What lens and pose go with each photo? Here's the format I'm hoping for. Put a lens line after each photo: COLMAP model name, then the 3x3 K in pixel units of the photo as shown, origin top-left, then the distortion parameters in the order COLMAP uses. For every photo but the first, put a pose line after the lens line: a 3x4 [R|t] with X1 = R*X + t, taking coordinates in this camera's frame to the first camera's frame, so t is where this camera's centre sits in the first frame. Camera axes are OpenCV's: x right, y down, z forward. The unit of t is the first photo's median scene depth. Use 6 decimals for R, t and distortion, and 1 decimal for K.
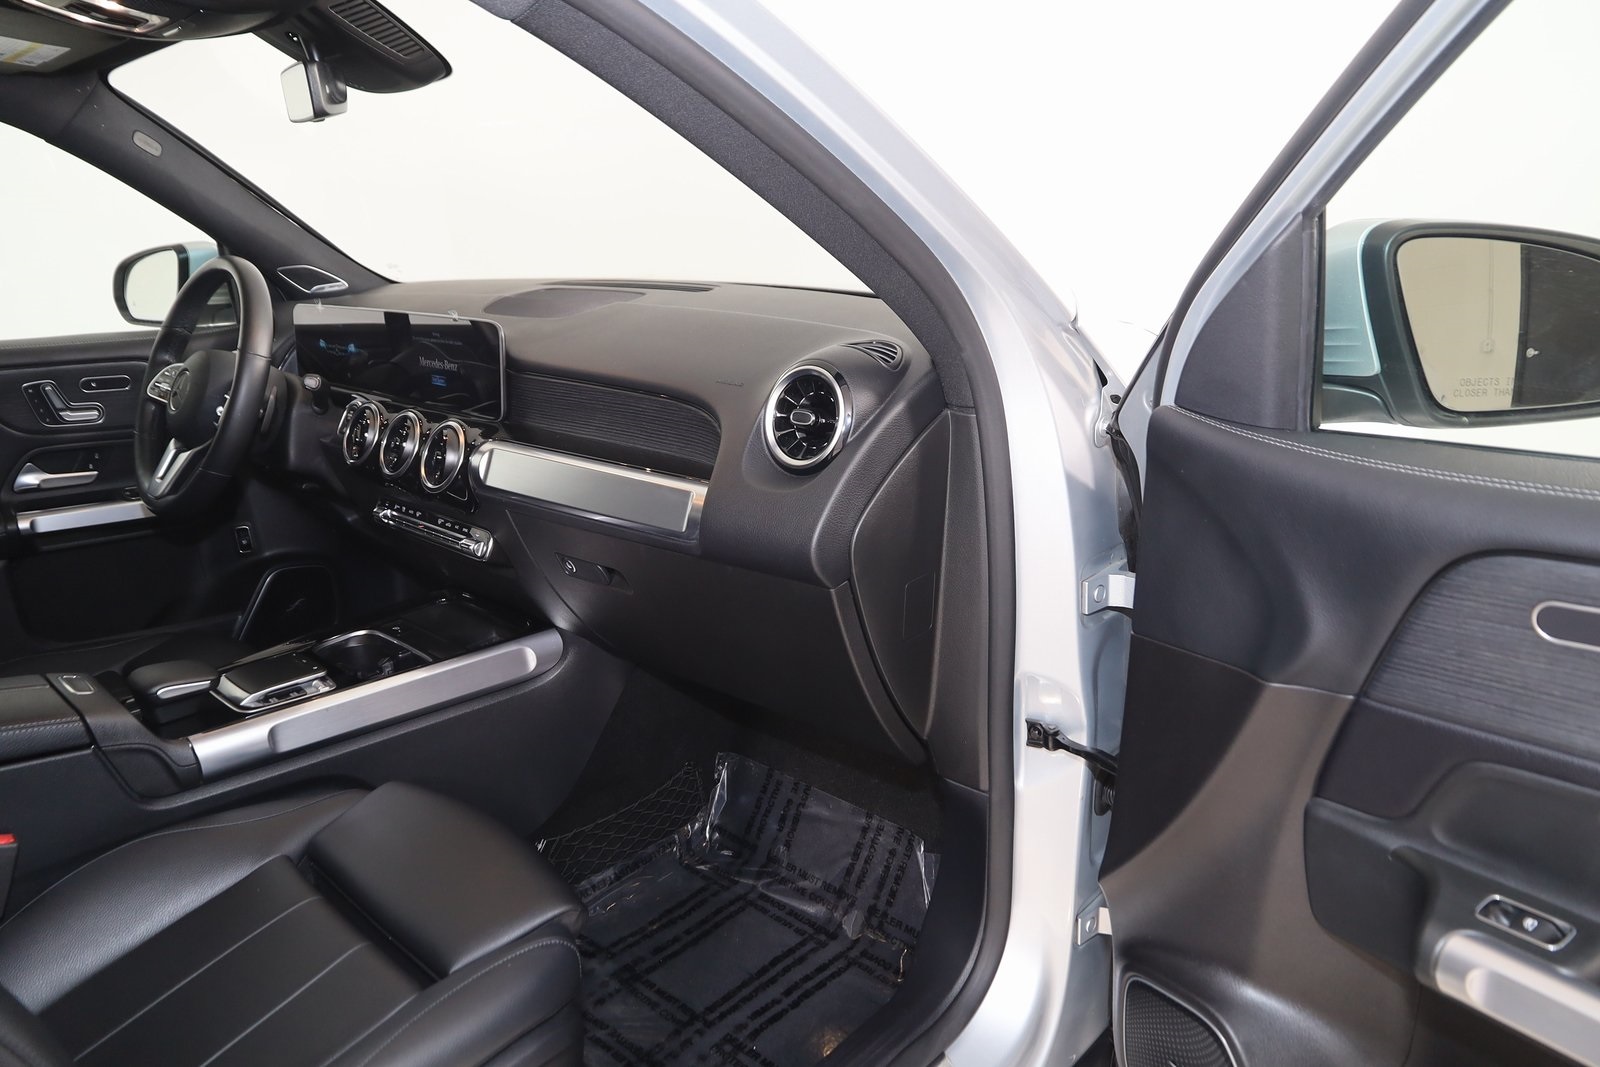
lens RADIAL K [[1107.9, 0, 805.2], [0, 1107.9, 532.0], [0, 0, 1]] dist [-0.106765, 0.063546]
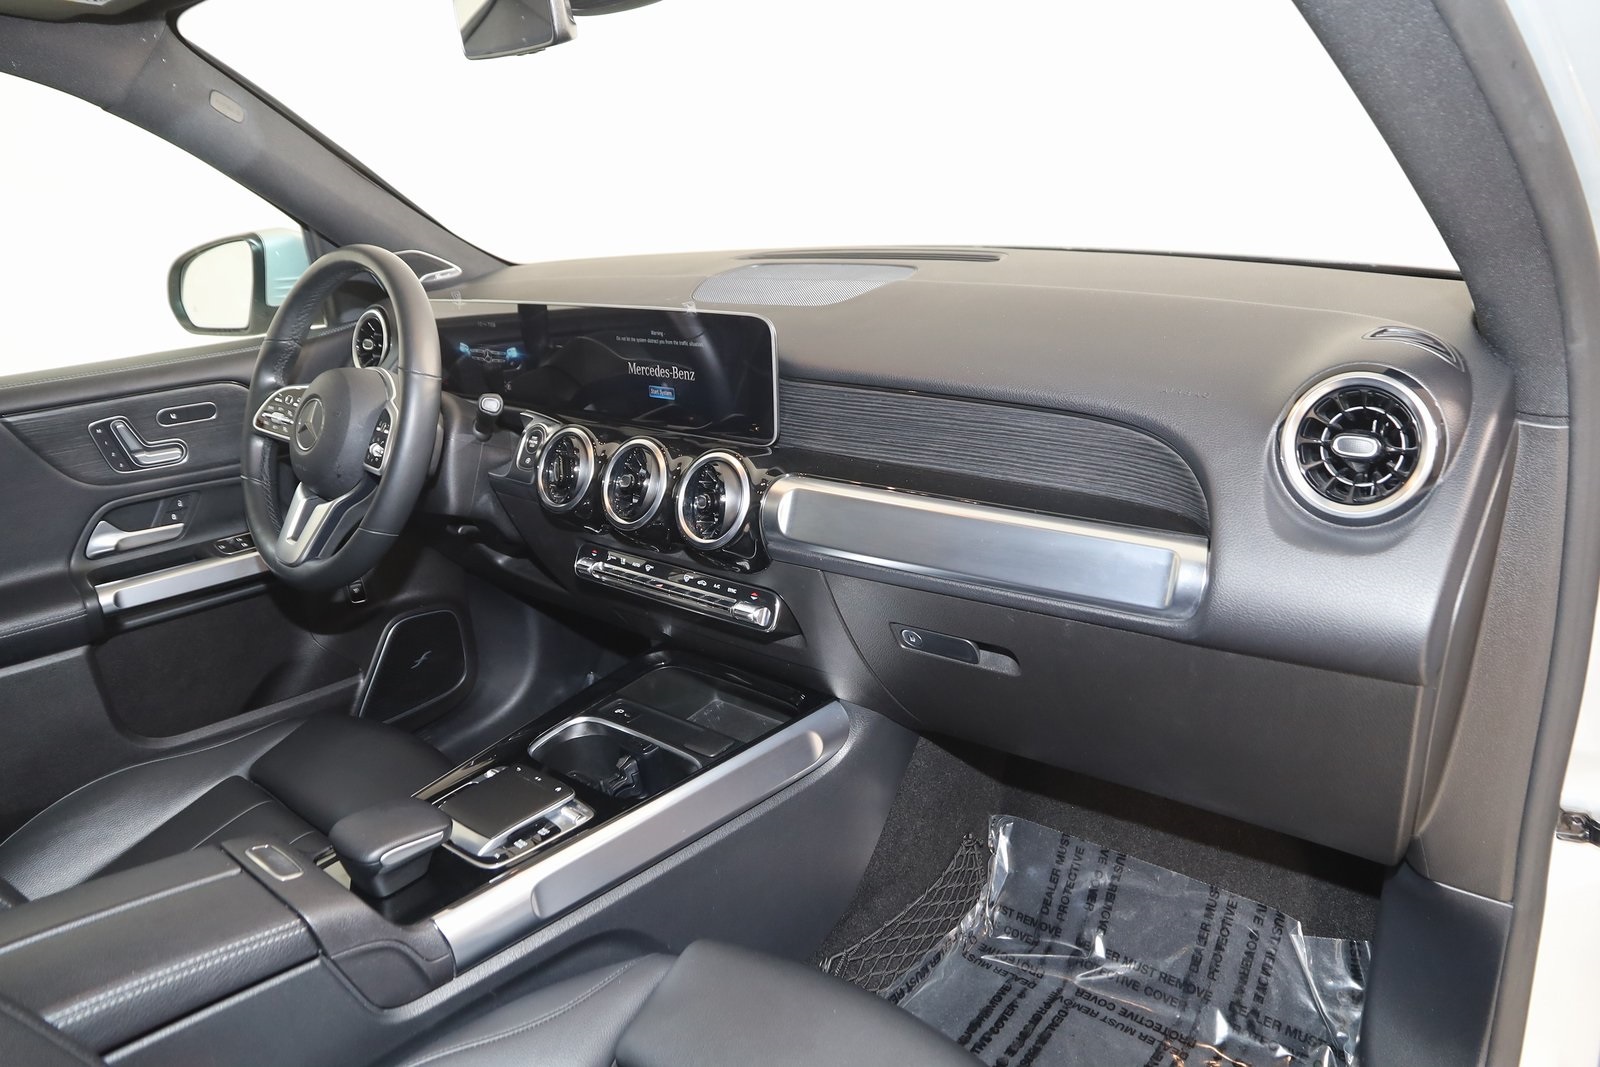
lens RADIAL K [[1107.9, 0, 815.6], [0, 1107.9, 525.2], [0, 0, 1]] dist [-0.106765, 0.063546]
pose [[0.997550, -0.065203, 0.025354, -0.245021], [0.064115, 0.997075, 0.041609, -0.069030], [-0.027993, -0.039881, 0.998812, 0.208460]]
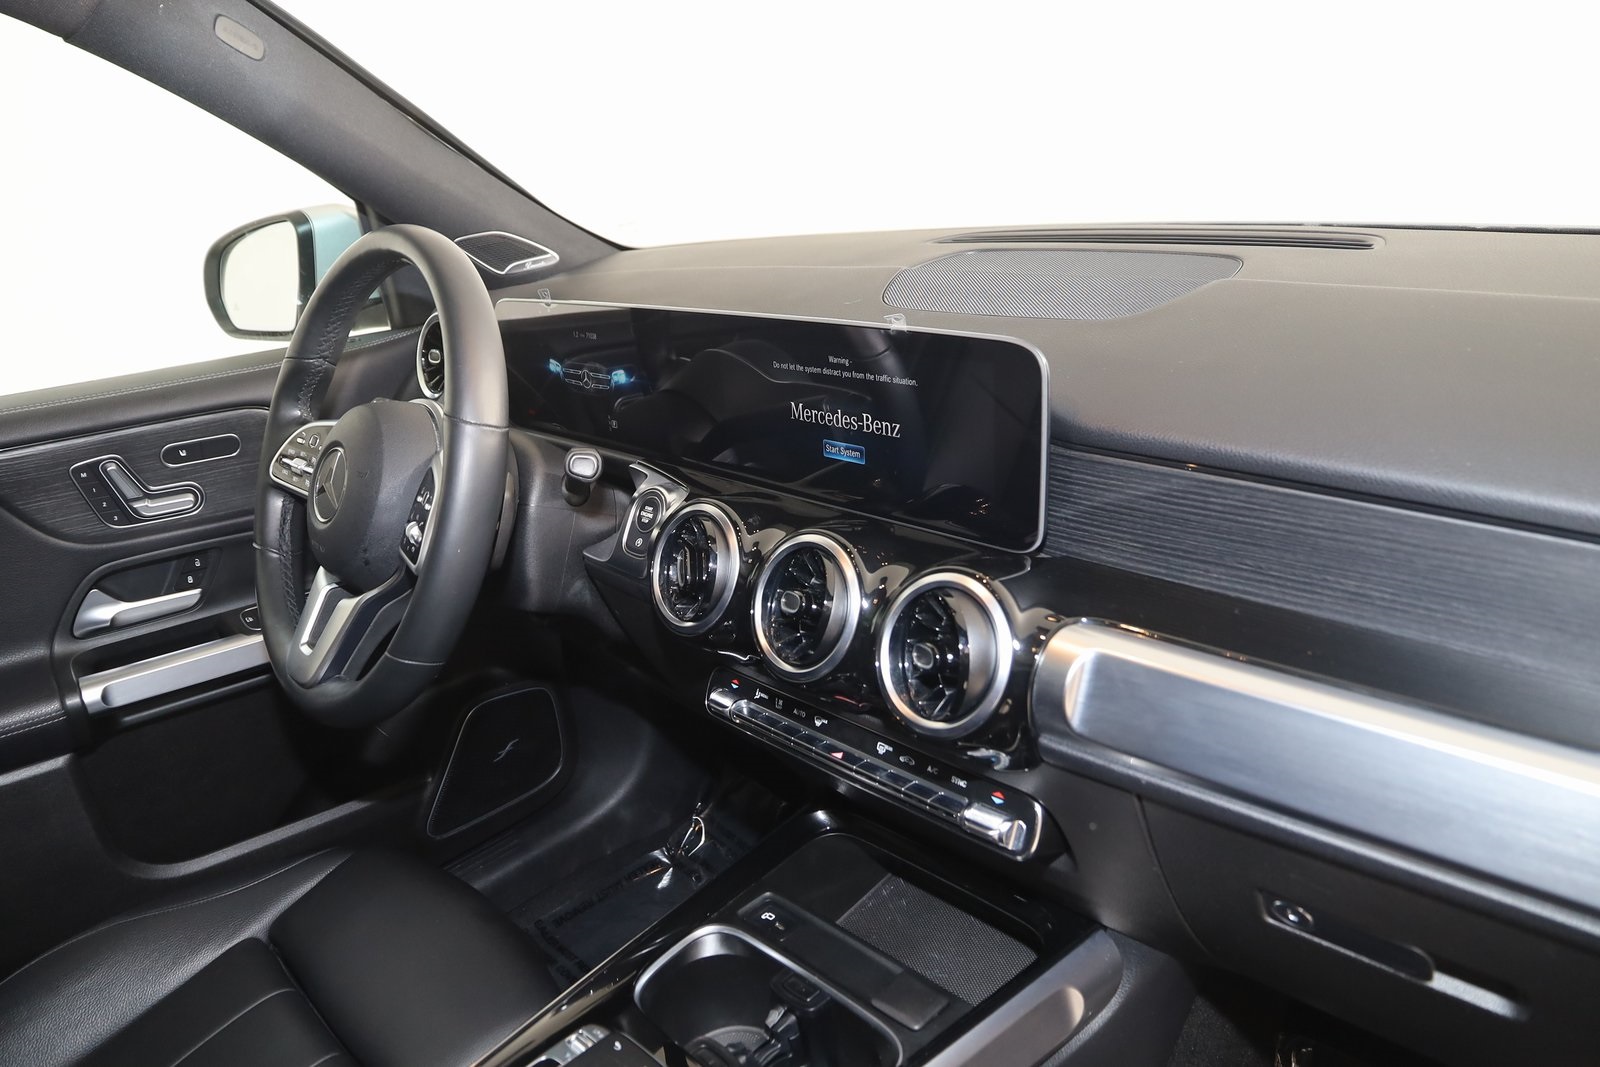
lens RADIAL K [[1107.9, 0, 809.4], [0, 1107.9, 518.1], [0, 0, 1]] dist [-0.106765, 0.063546]
pose [[0.995375, -0.047225, -0.083656, -0.300471], [0.051348, 0.997535, 0.047828, -0.129590], [0.081191, -0.051903, 0.995346, 0.479905]]
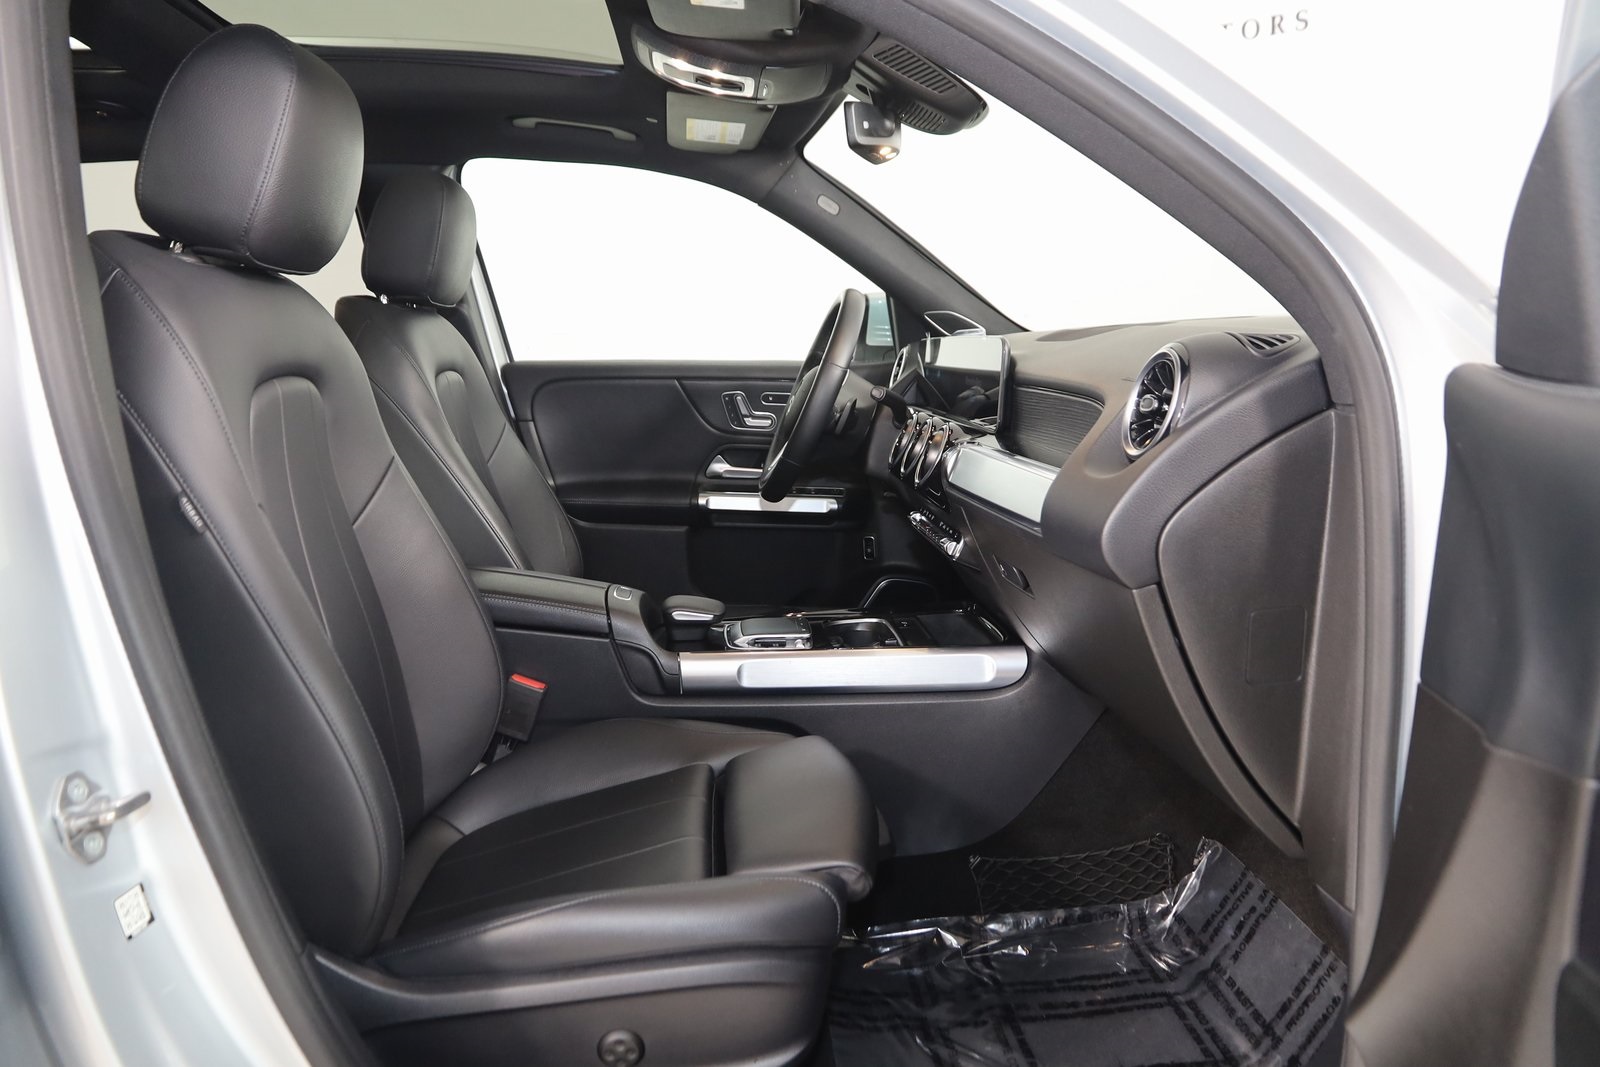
lens RADIAL K [[1107.9, 0, 801.6], [0, 1107.9, 529.7], [0, 0, 1]] dist [-0.106765, 0.063546]
pose [[0.735097, 0.120994, -0.667078, 0.267304], [-0.193453, 0.980473, -0.035342, 0.056326], [0.649776, 0.155027, 0.744149, 0.109003]]
